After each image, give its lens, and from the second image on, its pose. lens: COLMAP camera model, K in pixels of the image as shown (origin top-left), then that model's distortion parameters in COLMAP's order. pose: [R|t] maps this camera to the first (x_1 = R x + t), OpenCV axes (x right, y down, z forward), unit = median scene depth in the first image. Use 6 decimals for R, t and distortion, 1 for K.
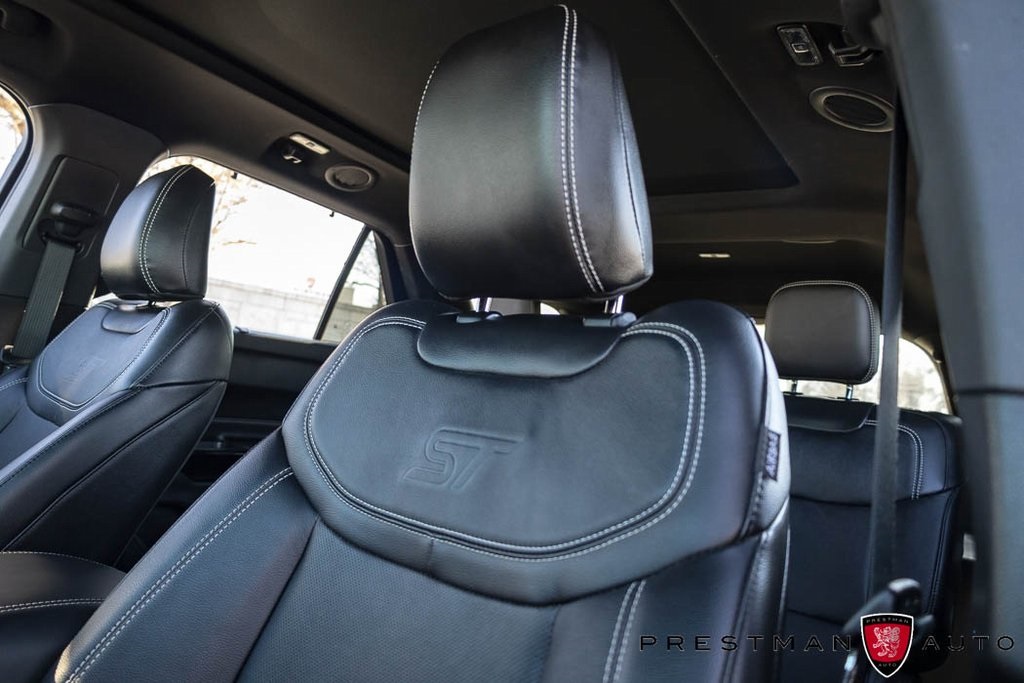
lens RADIAL K [[666.8, 0, 512.0], [0, 666.8, 341.5], [0, 0, 1]] dist [0.011360, -0.000828]
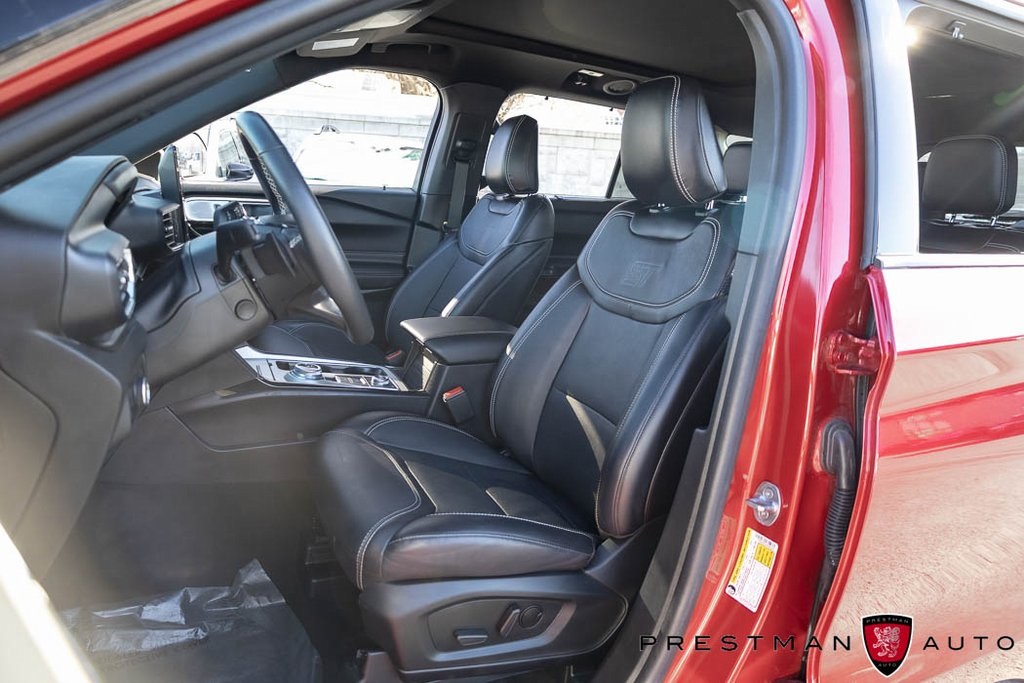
lens RADIAL K [[666.8, 0, 512.0], [0, 666.8, 341.5], [0, 0, 1]] dist [0.011360, -0.000828]
pose [[0.893804, 0.023579, -0.447837, 0.296746], [0.092045, 0.967711, 0.234656, -0.102034], [0.438909, -0.250958, 0.862774, -0.693136]]
